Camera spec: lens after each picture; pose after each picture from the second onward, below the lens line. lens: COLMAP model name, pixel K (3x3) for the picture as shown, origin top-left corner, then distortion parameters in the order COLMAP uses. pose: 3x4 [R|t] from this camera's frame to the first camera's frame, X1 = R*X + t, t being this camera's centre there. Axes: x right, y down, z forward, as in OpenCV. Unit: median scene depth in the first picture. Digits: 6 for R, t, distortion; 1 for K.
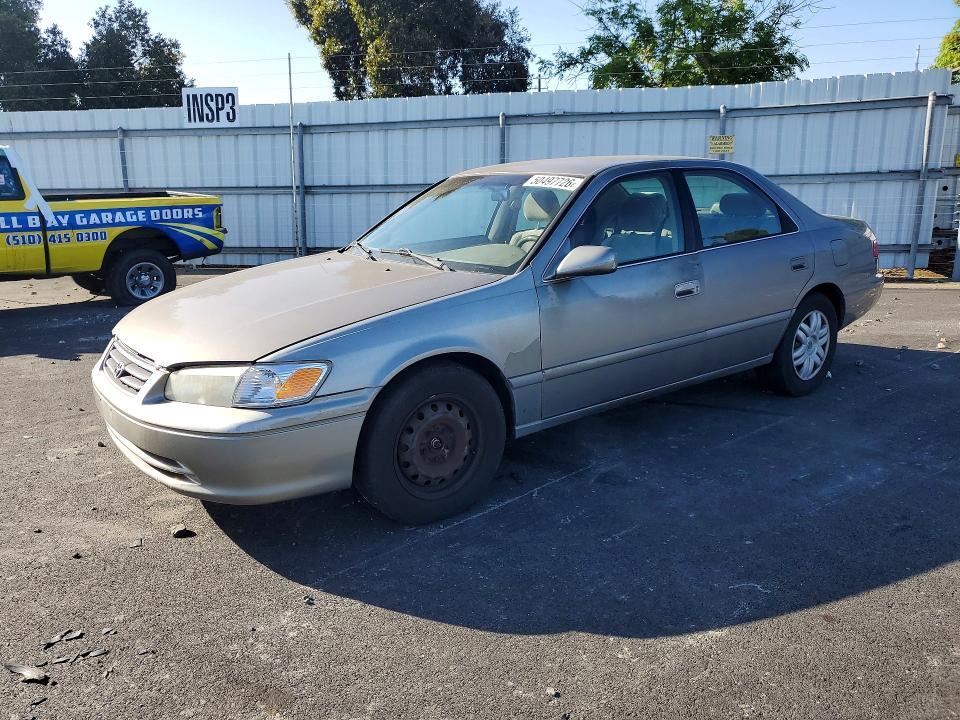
lens RADIAL K [[773.2, 0, 480.0], [0, 773.2, 360.0], [0, 0, 1]] dist [0.011356, 0.005686]
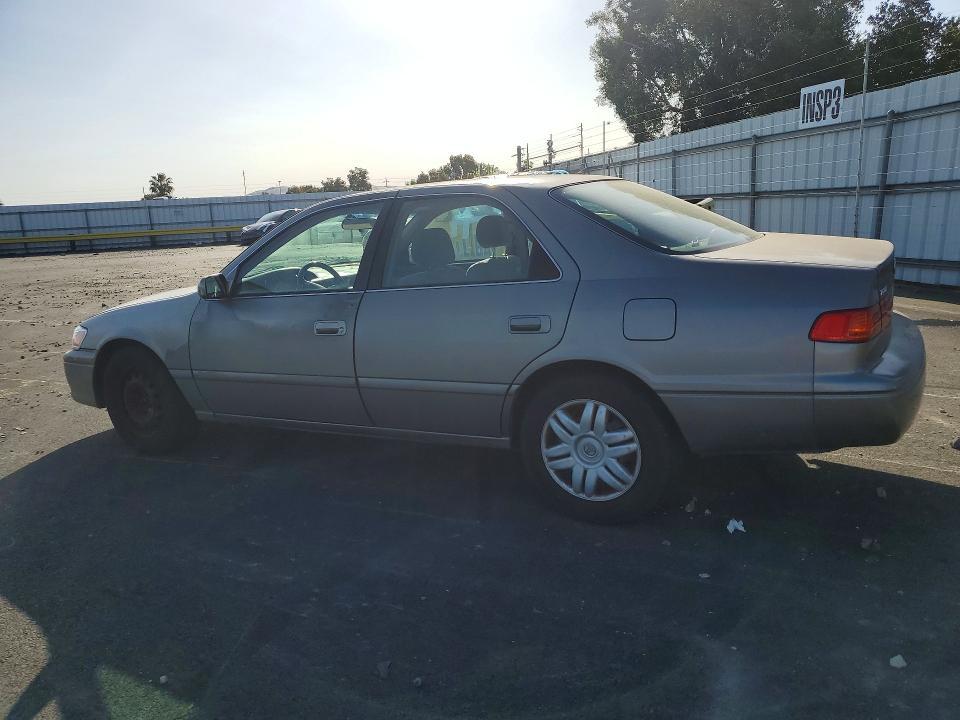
lens RADIAL K [[773.2, 0, 480.0], [0, 773.2, 360.0], [0, 0, 1]] dist [0.011356, 0.005686]
pose [[0.375005, 0.175121, -0.910332, 0.417134], [-0.161136, 0.979360, 0.122021, -0.068582], [0.912911, 0.100929, 0.395483, 0.274287]]
